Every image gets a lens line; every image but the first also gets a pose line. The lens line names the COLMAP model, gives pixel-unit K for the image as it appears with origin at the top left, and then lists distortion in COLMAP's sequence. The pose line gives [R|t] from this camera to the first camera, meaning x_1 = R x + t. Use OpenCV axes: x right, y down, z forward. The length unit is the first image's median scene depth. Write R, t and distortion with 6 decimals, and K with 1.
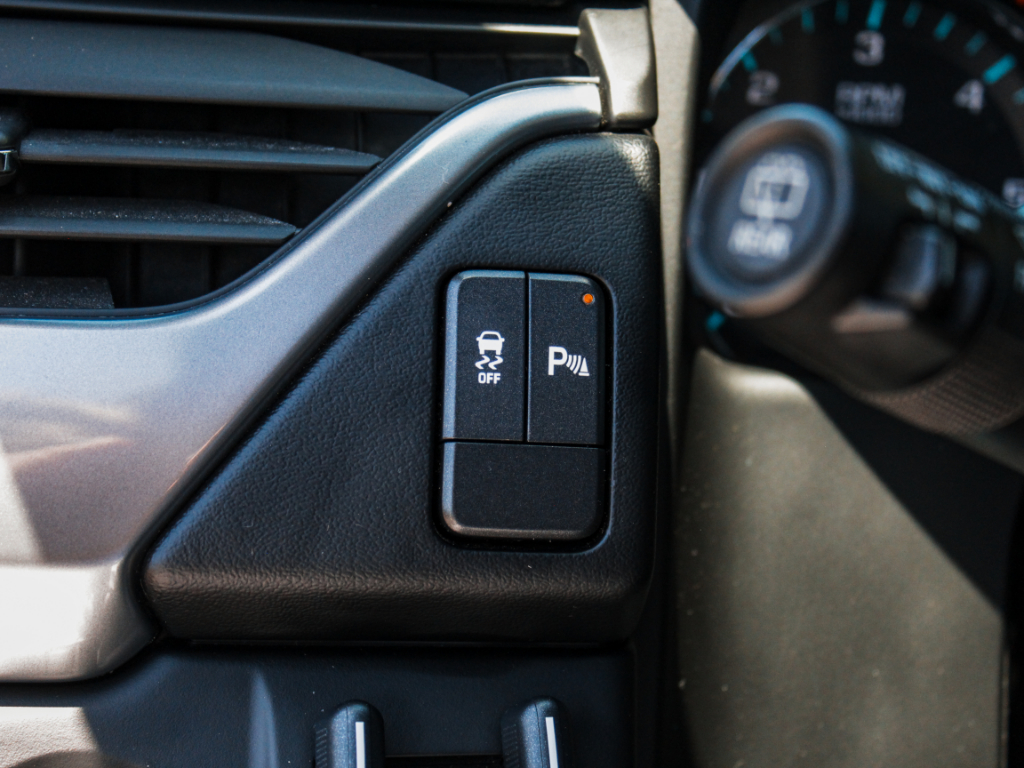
lens RADIAL K [[1985.3, 0, 508.4], [0, 1985.3, 380.6], [0, 0, 1]] dist [-0.044362, 0.000000]
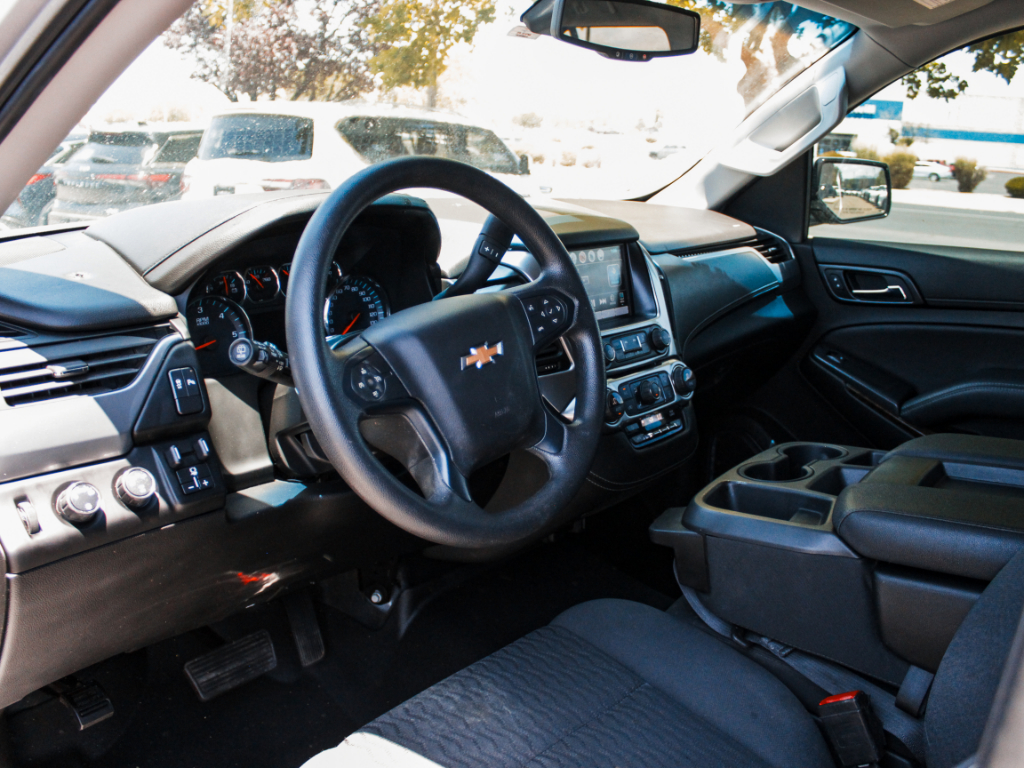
lens RADIAL K [[928.6, 0, 510.8], [0, 928.6, 384.4], [0, 0, 1]] dist [-0.119221, 0.055509]
pose [[0.769639, -0.211997, 0.602257, -0.874922], [0.202825, 0.975587, 0.084215, -0.038424], [-0.605407, 0.057338, 0.793848, -1.720533]]
